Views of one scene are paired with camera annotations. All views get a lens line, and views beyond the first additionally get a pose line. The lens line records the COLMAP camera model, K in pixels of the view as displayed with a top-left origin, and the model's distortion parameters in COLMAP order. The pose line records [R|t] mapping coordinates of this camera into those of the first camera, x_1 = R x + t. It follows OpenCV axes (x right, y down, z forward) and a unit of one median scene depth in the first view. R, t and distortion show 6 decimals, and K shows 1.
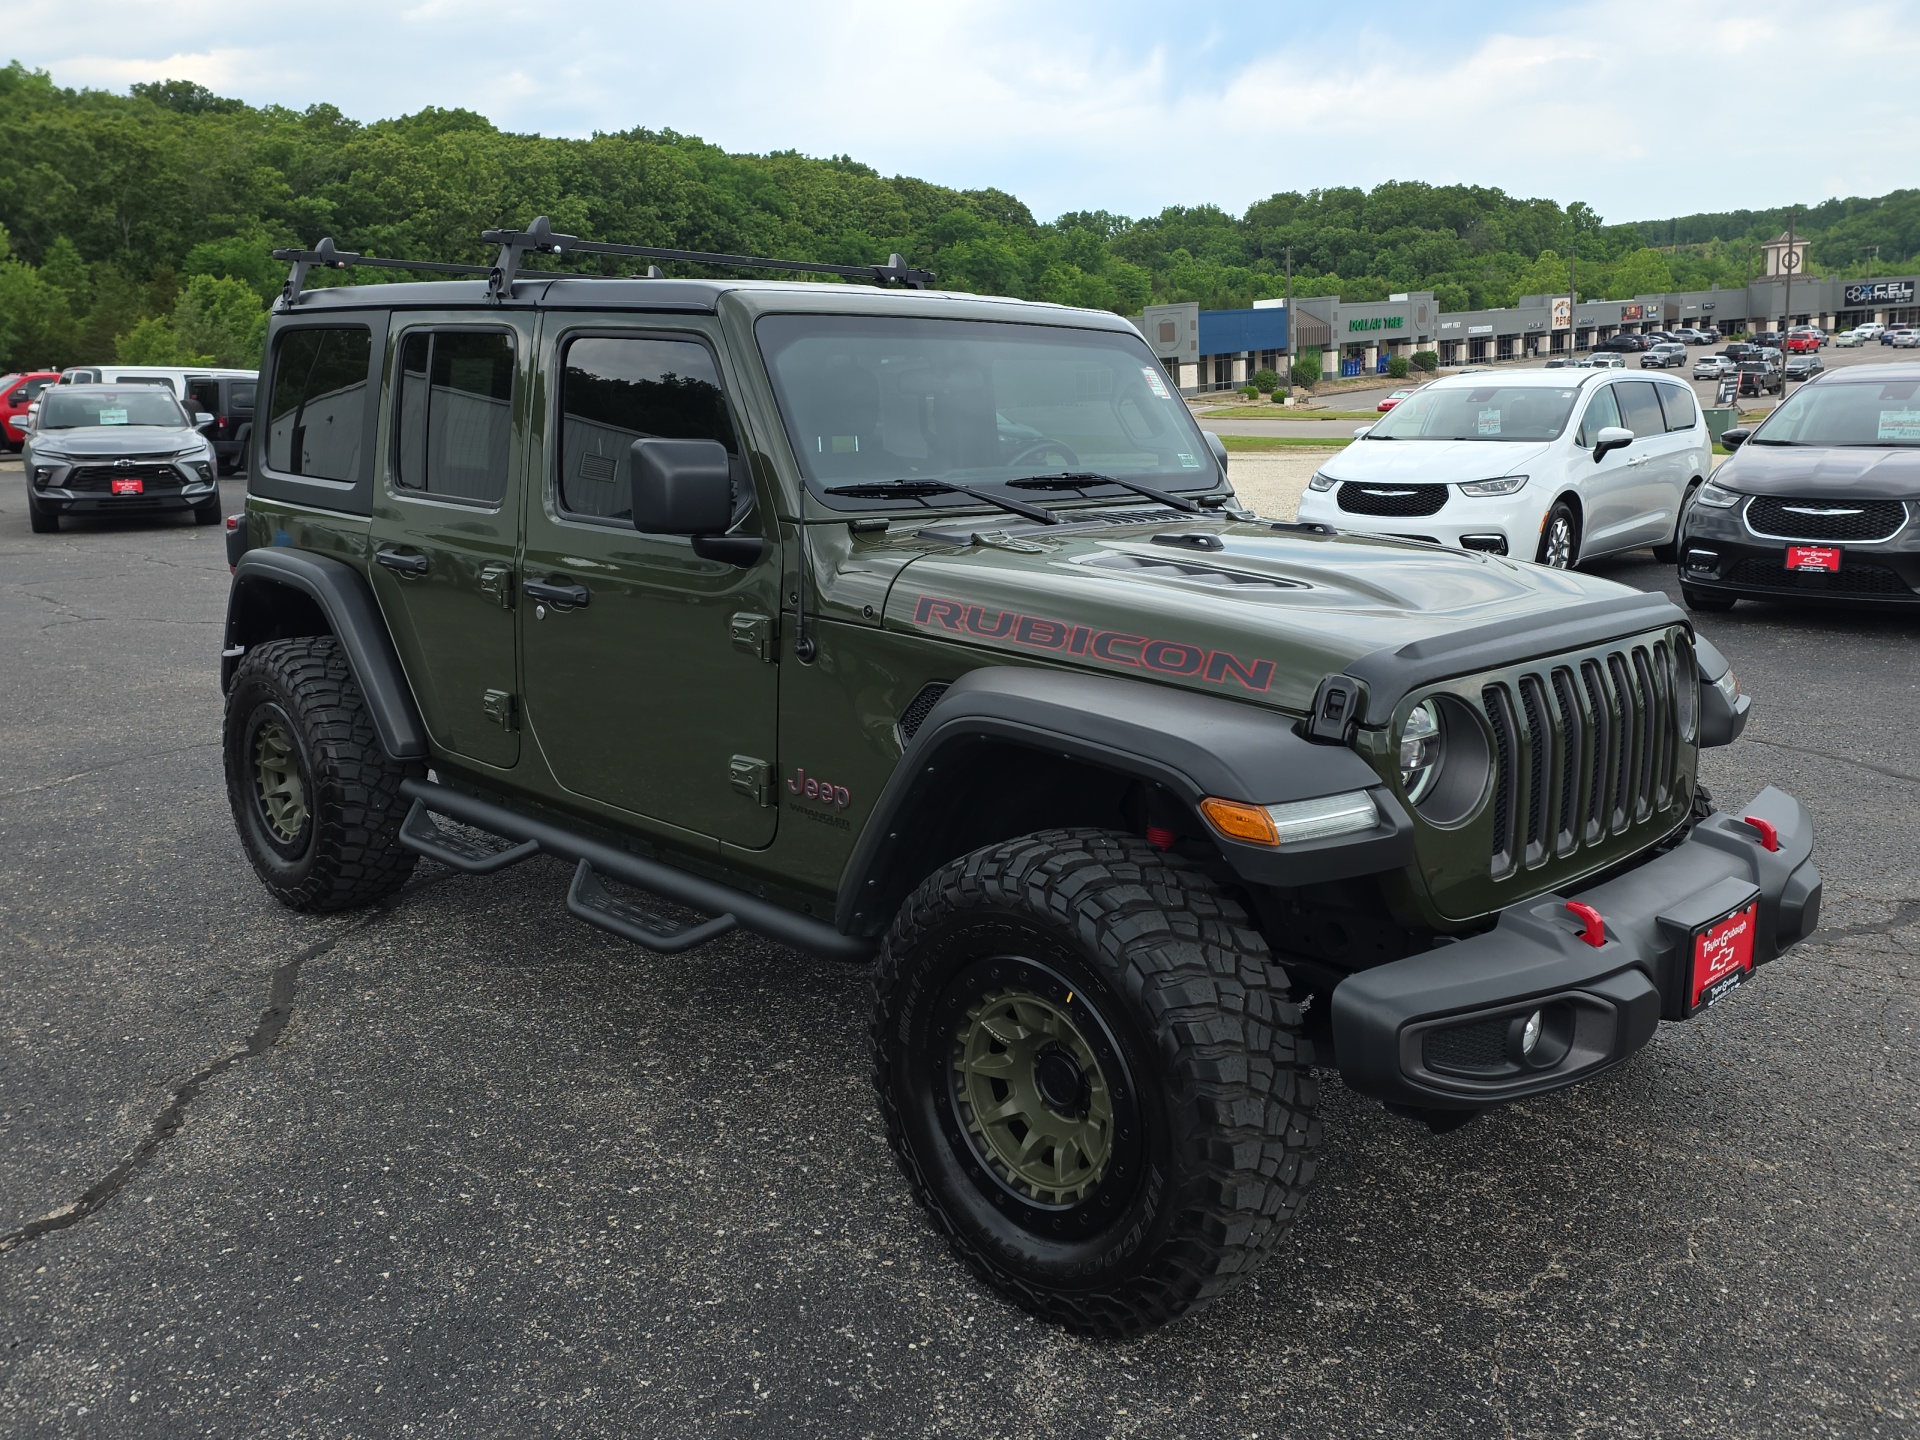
lens RADIAL K [[1575.3, 0, 960.5], [0, 1575.3, 686.4], [0, 0, 1]] dist [0.144329, -0.199315]
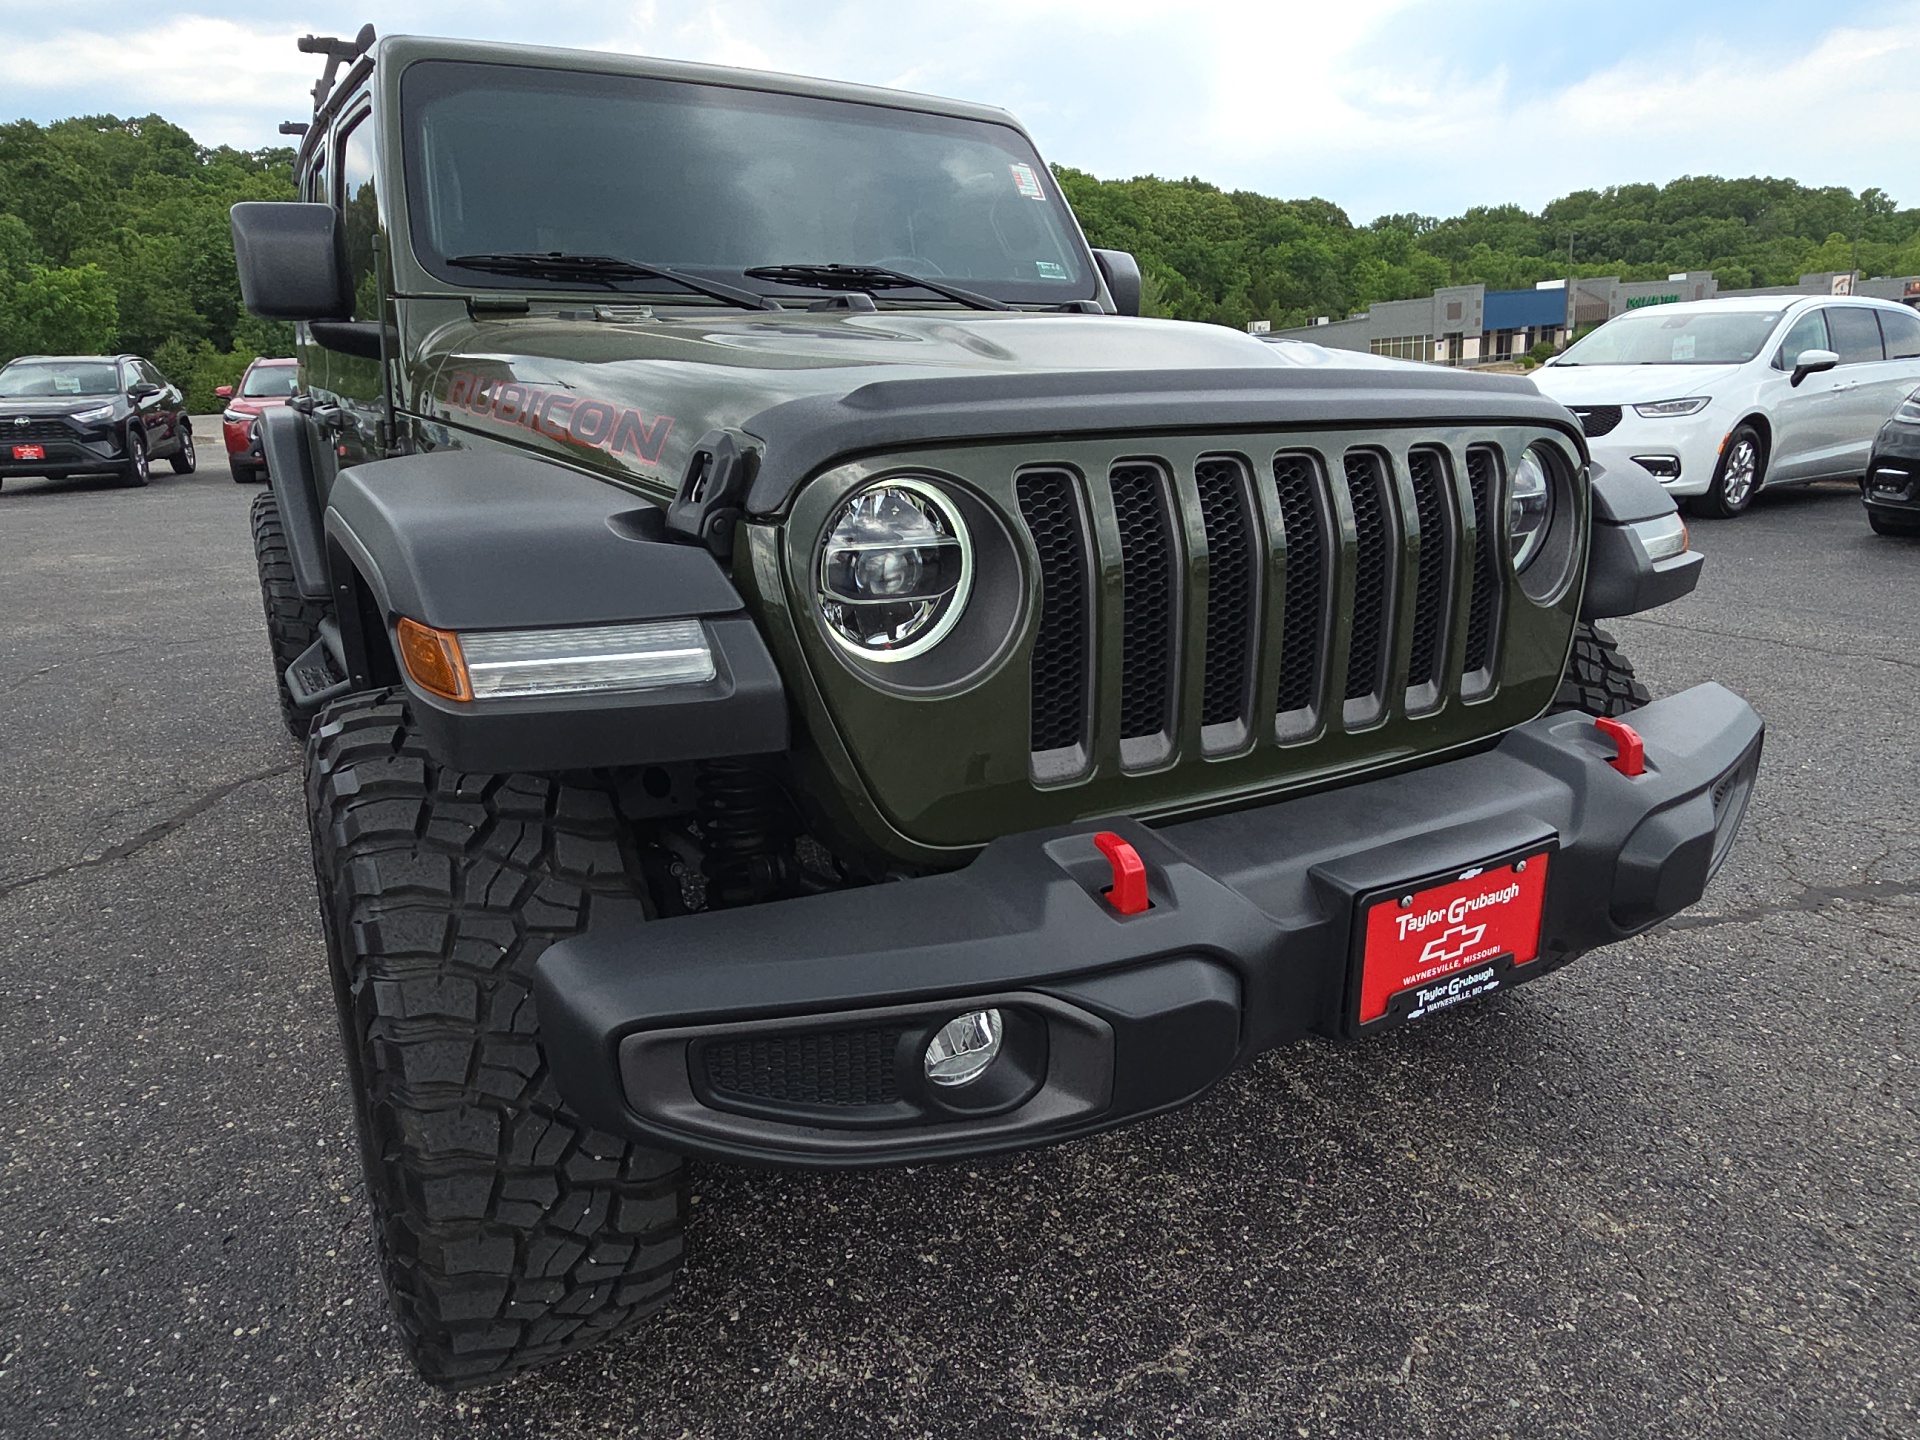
lens RADIAL K [[1200.3, 0, 960.0], [0, 1200.3, 720.0], [0, 0, 1]] dist [-0.003593, 0.005501]
pose [[0.964524, 0.060204, -0.257040, 0.371961], [-0.036016, 0.994555, 0.097796, 0.044558], [0.261528, -0.085069, 0.961440, 0.483901]]
